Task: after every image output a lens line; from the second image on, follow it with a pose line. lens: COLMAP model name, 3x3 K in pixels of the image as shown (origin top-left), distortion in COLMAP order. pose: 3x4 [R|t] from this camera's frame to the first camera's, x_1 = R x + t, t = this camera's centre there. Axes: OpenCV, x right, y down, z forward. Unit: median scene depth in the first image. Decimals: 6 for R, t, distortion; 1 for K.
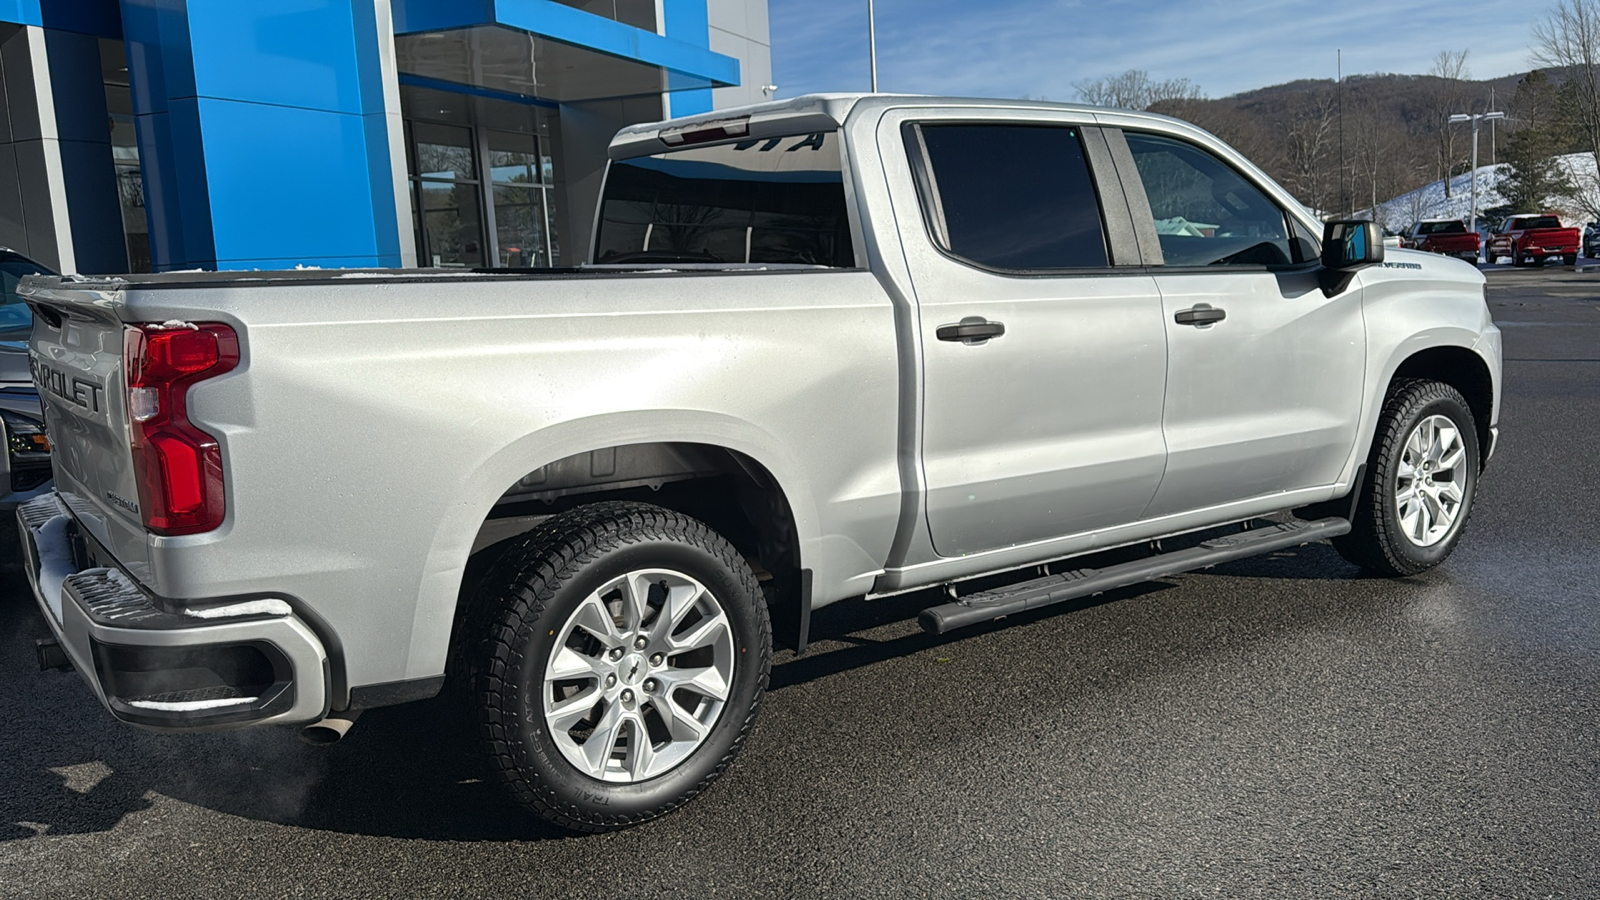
lens RADIAL K [[1295.6, 0, 799.7], [0, 1295.6, 440.3], [0, 0, 1]] dist [0.093021, -0.147704]
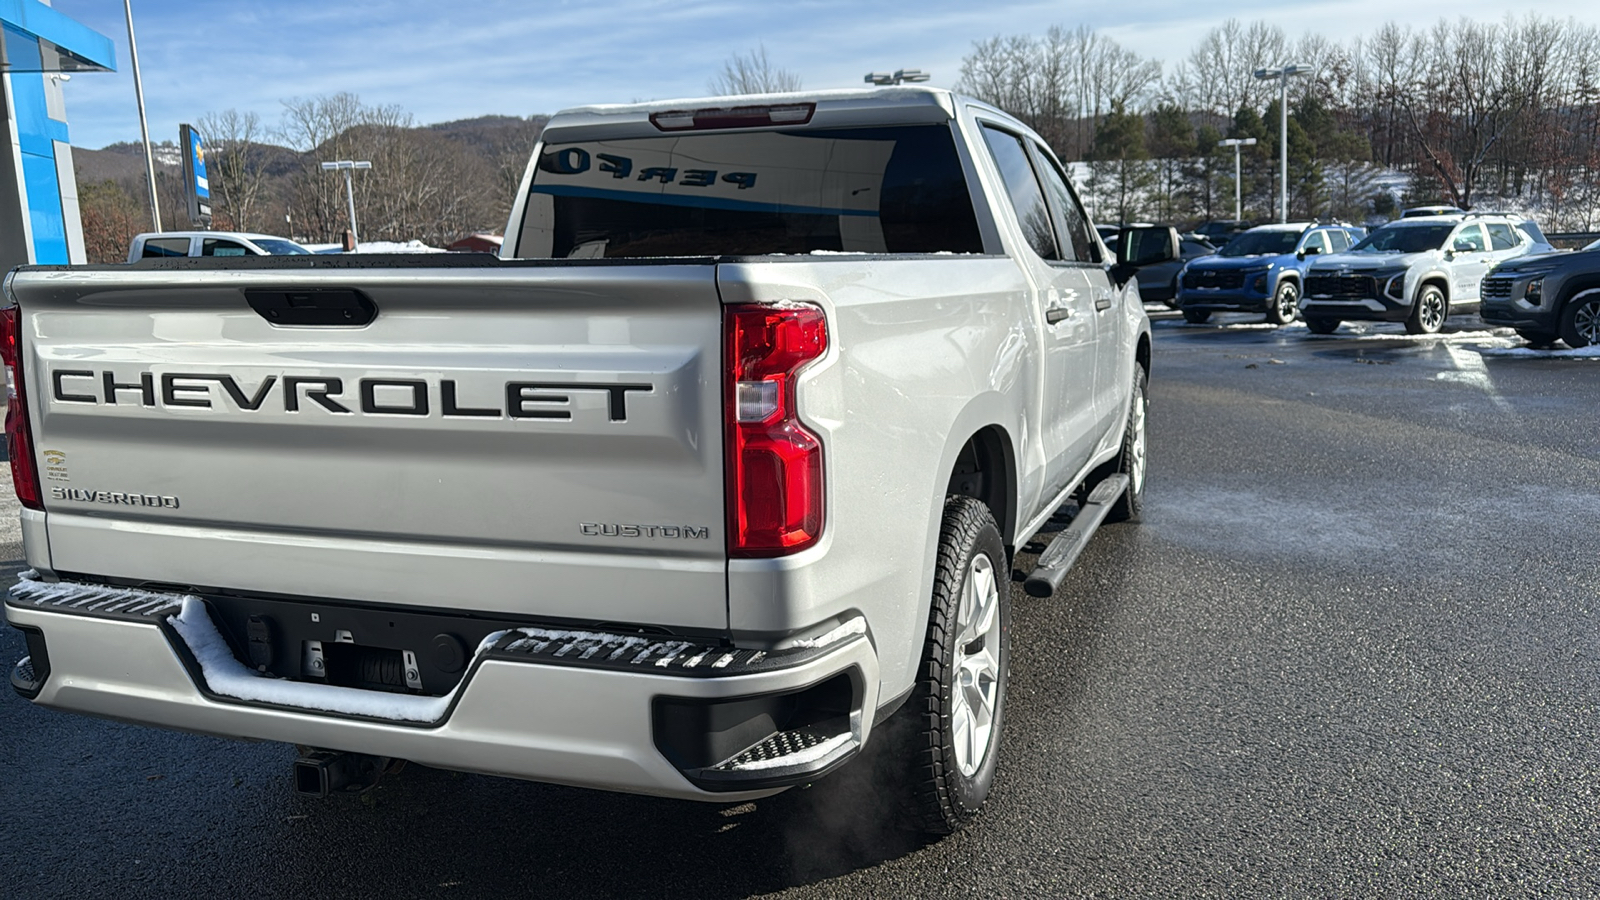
lens RADIAL K [[1295.6, 0, 805.0], [0, 1295.6, 445.4], [0, 0, 1]] dist [0.093021, -0.147704]
pose [[0.827557, -0.075512, 0.556280, -0.668030], [0.084975, 0.996344, 0.008834, -0.002631], [-0.554914, 0.039959, 0.830948, 0.217431]]
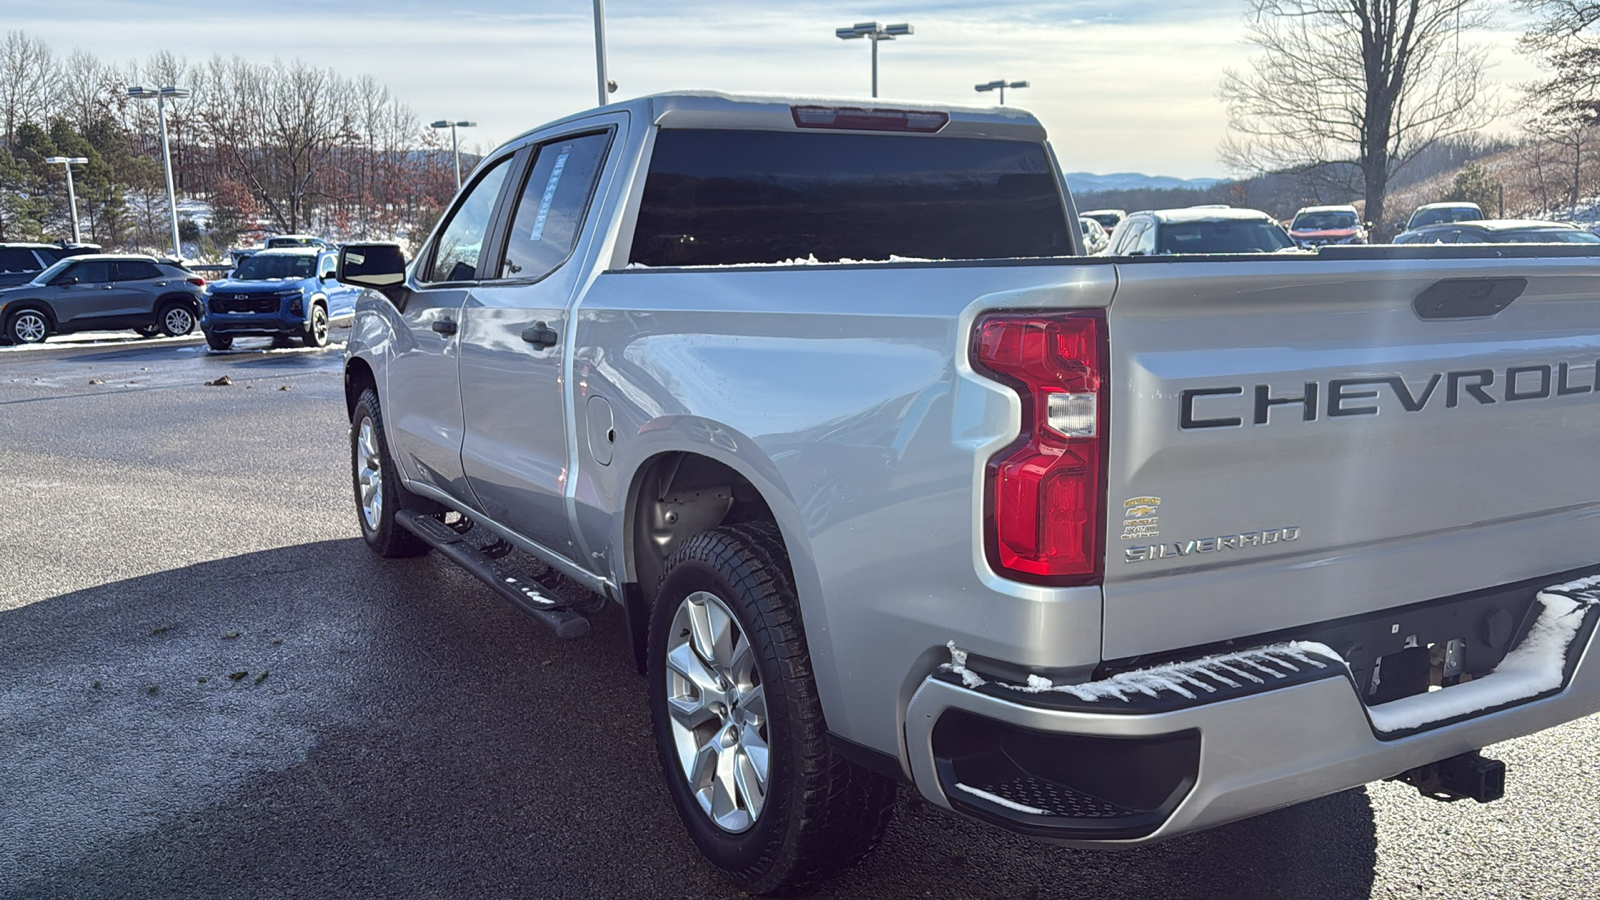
lens RADIAL K [[1295.6, 0, 763.6], [0, 1295.6, 419.6], [0, 0, 1]] dist [0.093021, -0.147704]
pose [[0.117958, -0.099447, 0.988027, -1.176782], [0.159641, 0.983930, 0.079975, -0.133047], [-0.980102, 0.148296, 0.131938, 1.141912]]
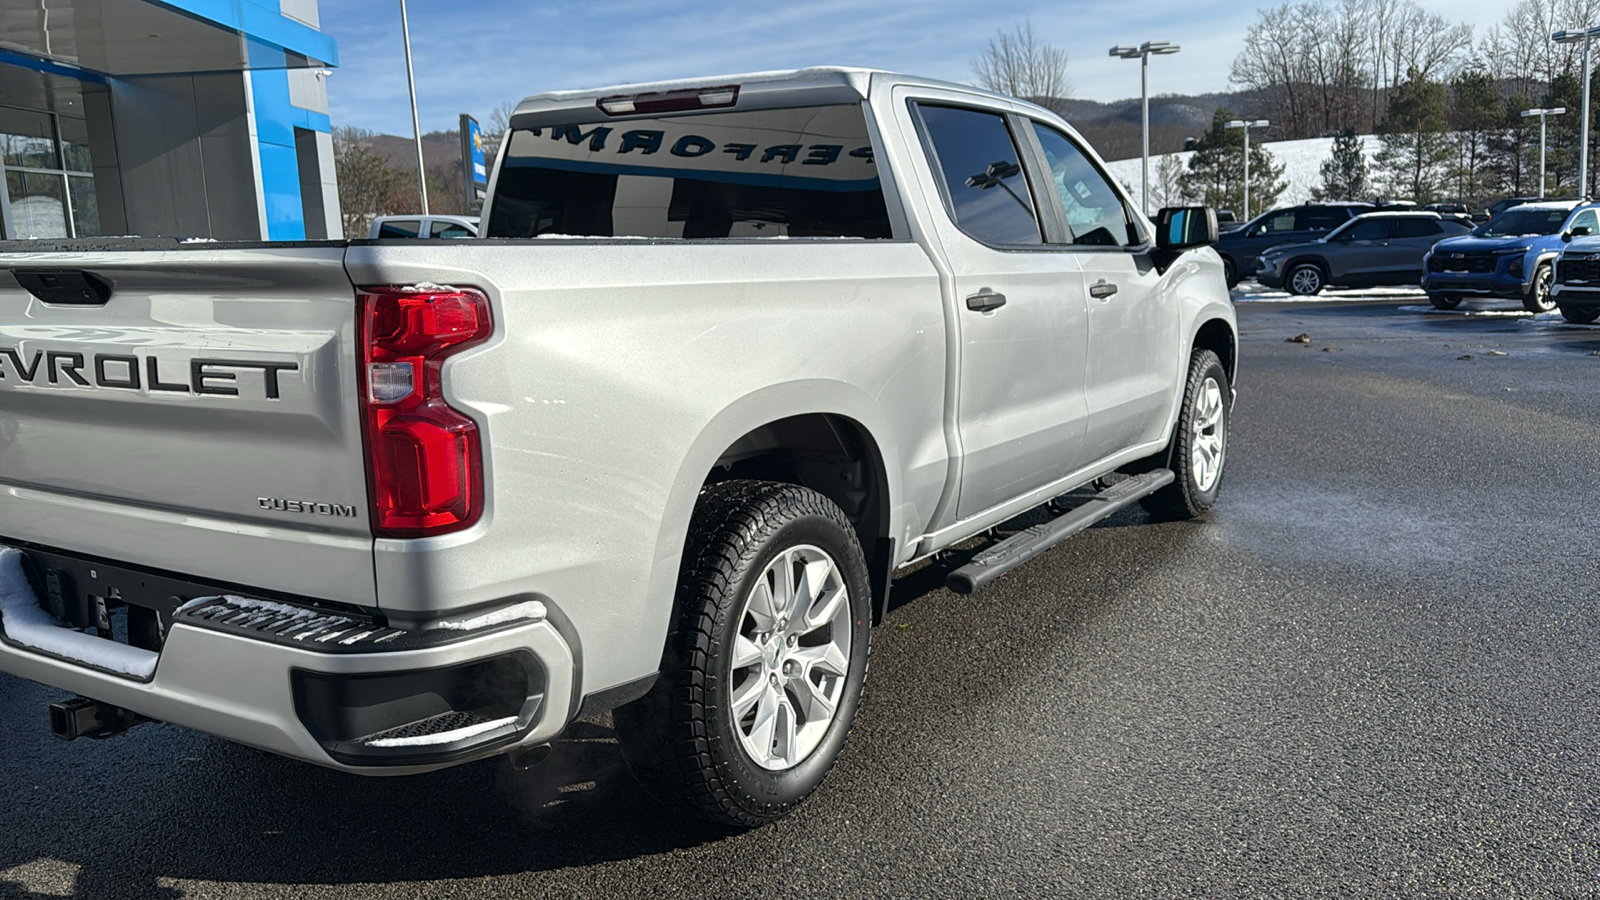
lens RADIAL K [[1295.6, 0, 815.3], [0, 1295.6, 435.6], [0, 0, 1]] dist [0.093021, -0.147704]
pose [[0.922127, -0.052545, 0.383303, -0.409403], [0.055899, 0.998434, 0.002393, 0.014101], [-0.382828, 0.019220, 0.923620, 0.088941]]
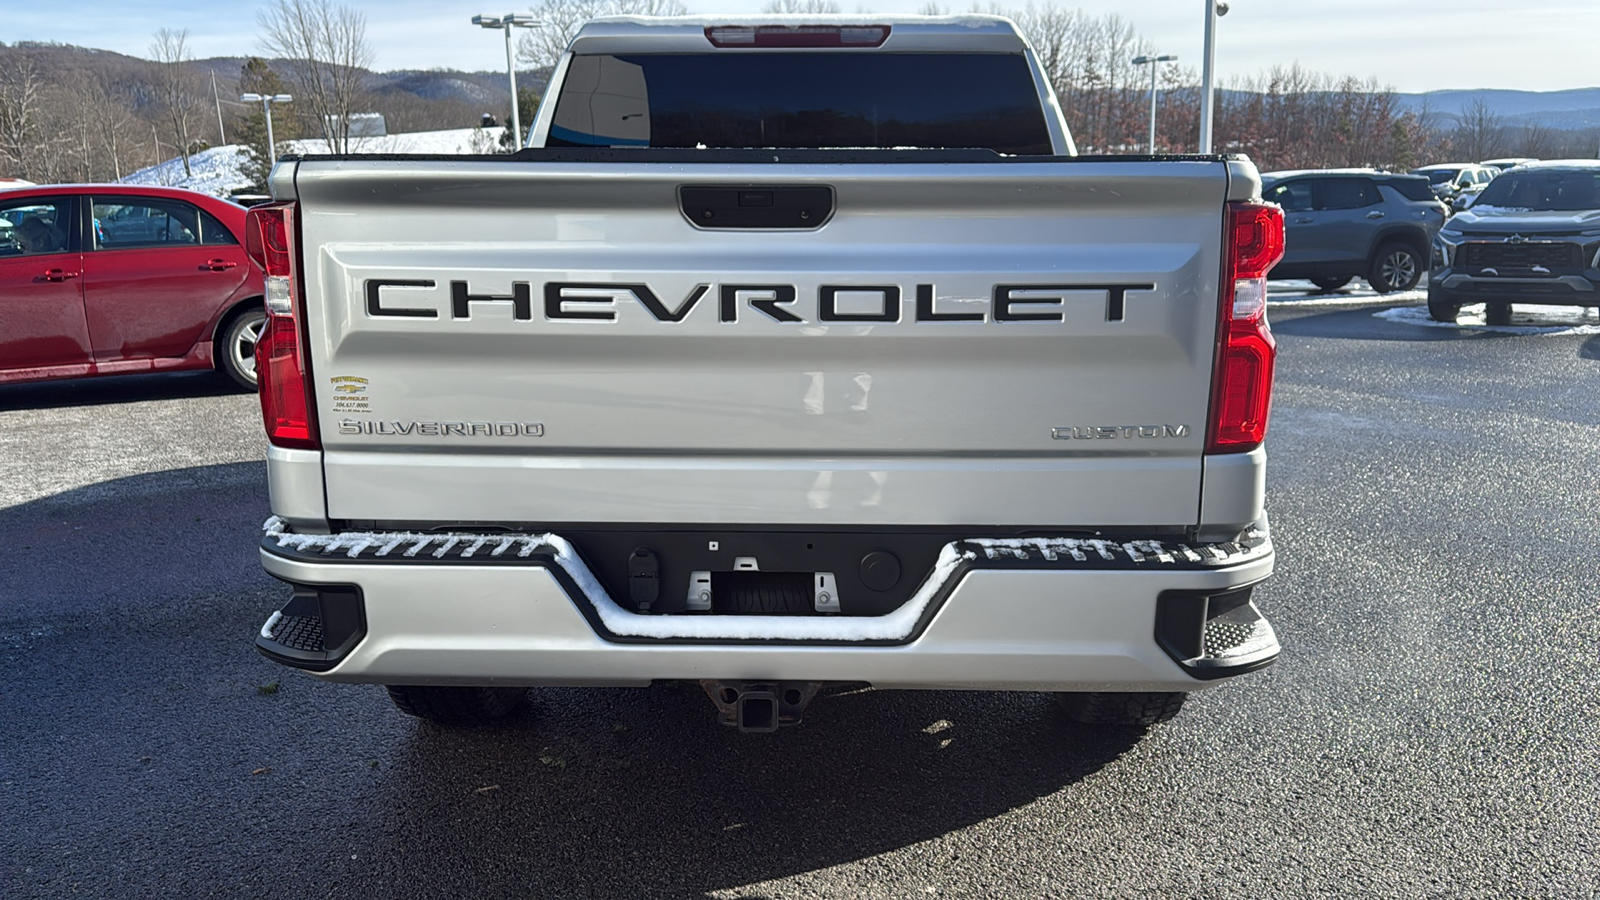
lens RADIAL K [[1295.6, 0, 805.1], [0, 1295.6, 462.1], [0, 0, 1]] dist [0.093021, -0.147704]
pose [[0.601086, -0.130622, 0.788438, -0.973613], [0.107271, 0.990812, 0.082369, -0.016753], [-0.791953, 0.035066, 0.609575, 0.510086]]
